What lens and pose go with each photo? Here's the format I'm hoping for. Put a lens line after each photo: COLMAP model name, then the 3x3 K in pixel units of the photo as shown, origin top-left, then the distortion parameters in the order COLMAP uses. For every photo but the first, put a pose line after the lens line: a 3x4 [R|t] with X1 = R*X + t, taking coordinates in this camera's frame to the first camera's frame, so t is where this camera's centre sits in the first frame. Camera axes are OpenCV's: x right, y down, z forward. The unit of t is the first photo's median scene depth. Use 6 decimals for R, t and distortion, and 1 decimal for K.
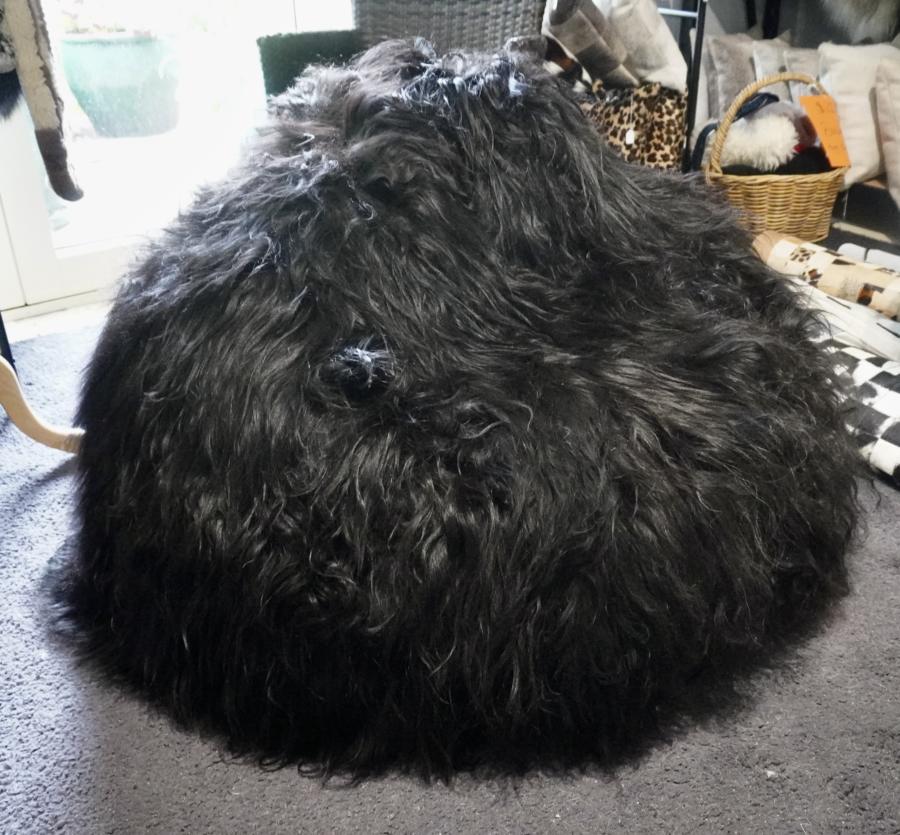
lens RADIAL K [[847.5, 0, 450.0], [0, 847.5, 417.5], [0, 0, 1]] dist [-0.034688, 0.005318]
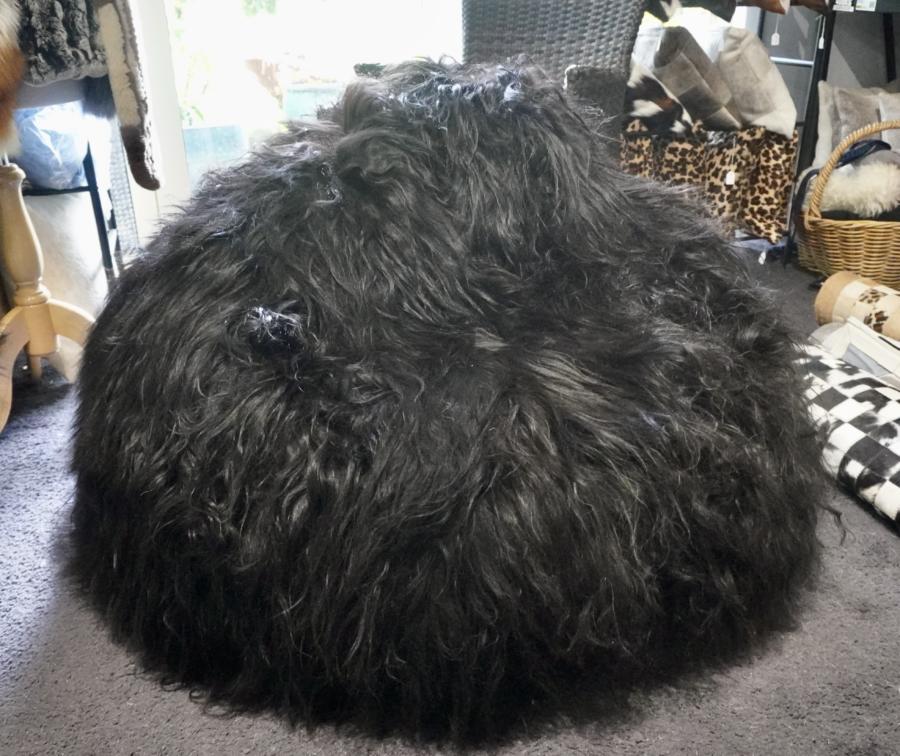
lens RADIAL K [[771.1, 0, 450.2], [0, 771.1, 418.1], [0, 0, 1]] dist [-0.047536, 0.018676]
pose [[0.970737, 0.109202, -0.213880, 0.236583], [-0.116115, 0.993035, -0.019988, 0.033643], [0.210207, 0.044237, 0.976655, 0.068547]]
